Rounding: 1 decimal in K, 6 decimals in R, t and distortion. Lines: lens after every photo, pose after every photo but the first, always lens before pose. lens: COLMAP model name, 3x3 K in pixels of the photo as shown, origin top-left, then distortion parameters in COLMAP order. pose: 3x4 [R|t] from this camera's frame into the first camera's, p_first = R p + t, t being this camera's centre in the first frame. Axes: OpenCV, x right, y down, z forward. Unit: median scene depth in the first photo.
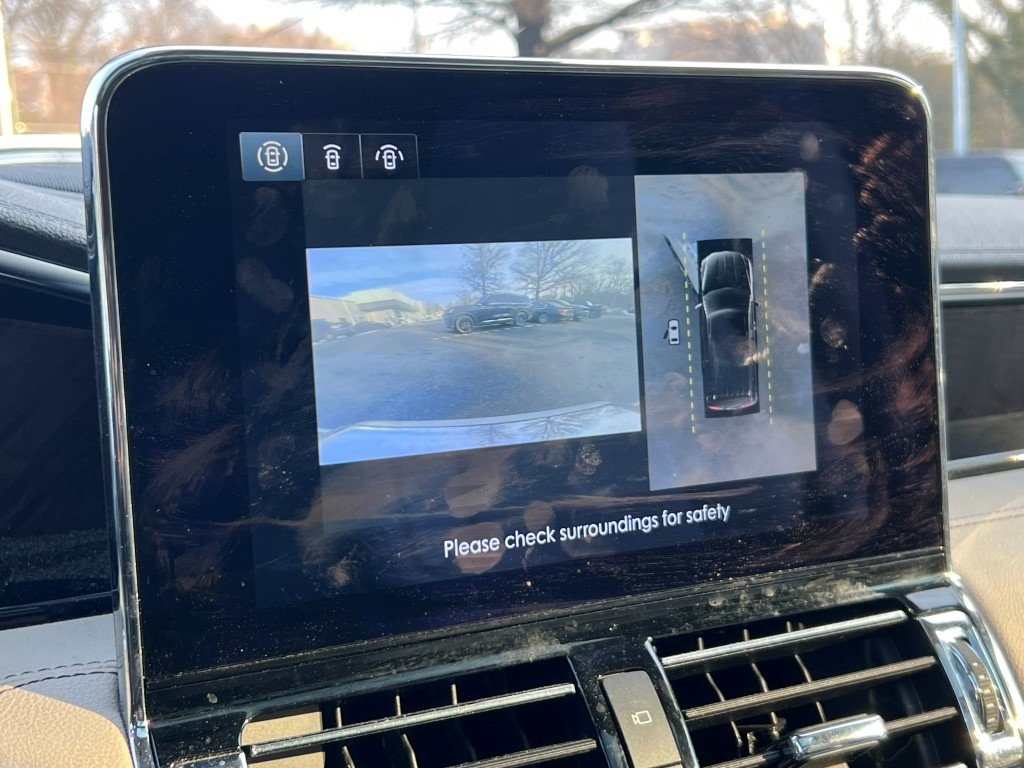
lens RADIAL K [[1443.8, 0, 549.8], [0, 1443.8, 349.1], [0, 0, 1]] dist [0.027525, 0.000000]
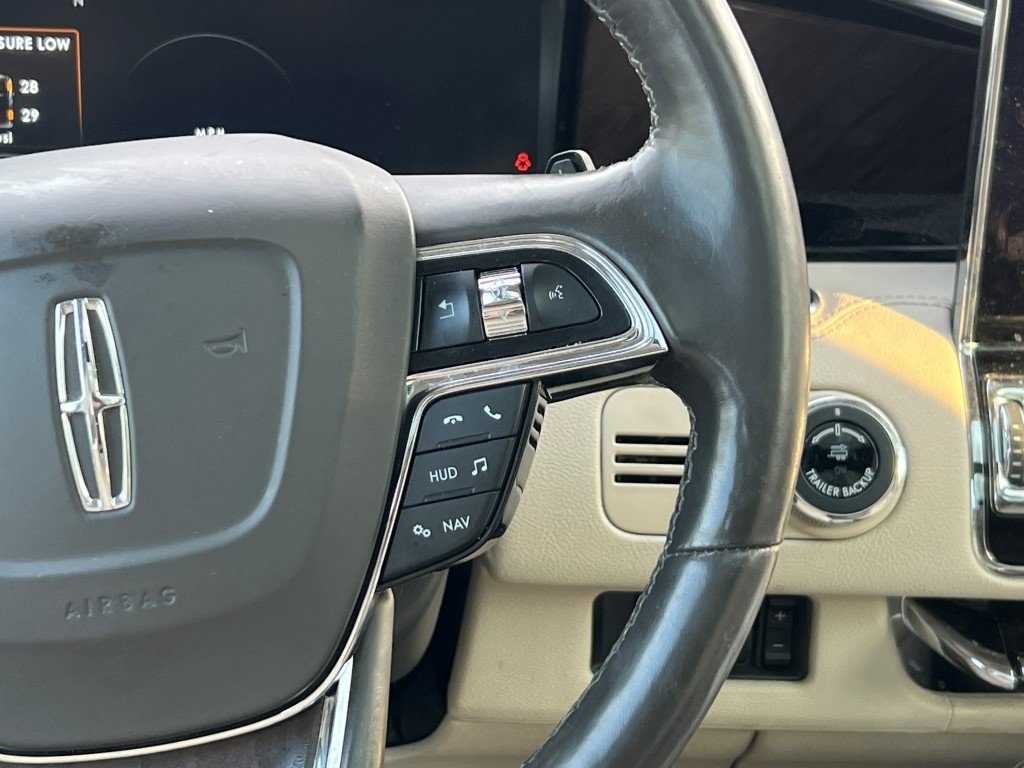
lens RADIAL K [[1804.5, 0, 526.0], [0, 1804.5, 379.9], [0, 0, 1]] dist [0.129725, 0.000000]
pose [[0.912836, 0.193316, -0.359666, -0.020956], [-0.097303, 0.958439, 0.268192, -0.139236], [0.396564, -0.209818, 0.893708, -0.733433]]
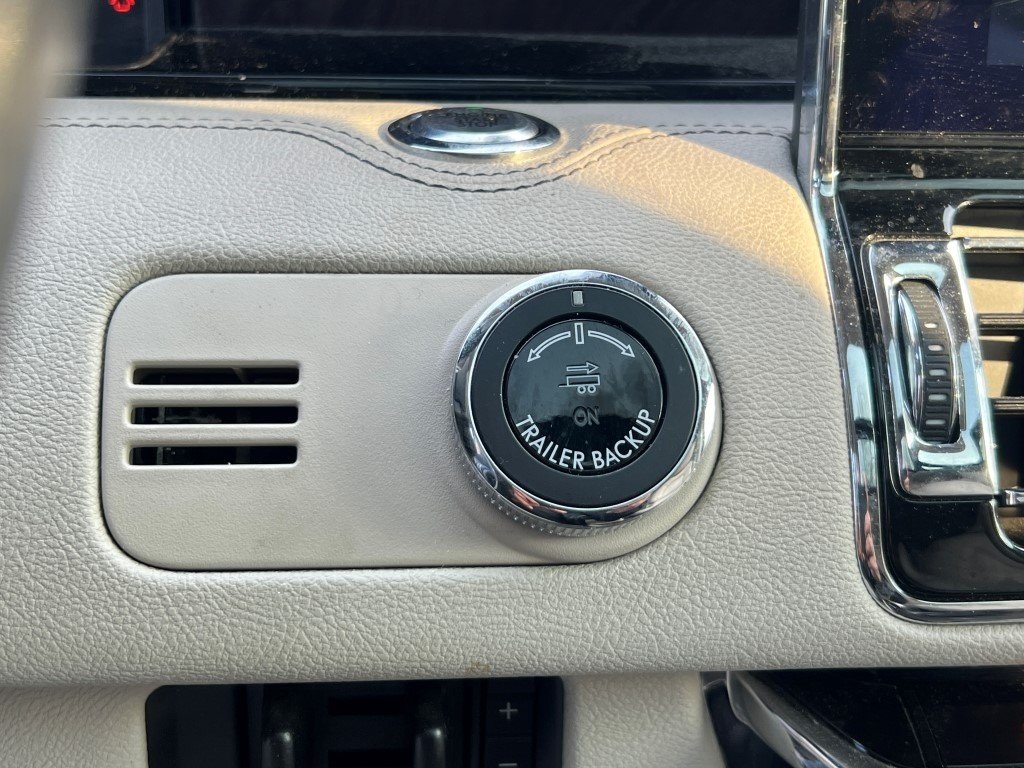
lens RADIAL K [[1291.7, 0, 531.1], [0, 1291.7, 384.2], [0, 0, 1]] dist [0.094762, 0.000000]
pose [[0.936237, 0.140159, -0.322204, -0.171762], [-0.076851, 0.976477, 0.201461, 0.209818], [0.342861, -0.163853, 0.924986, 0.255439]]
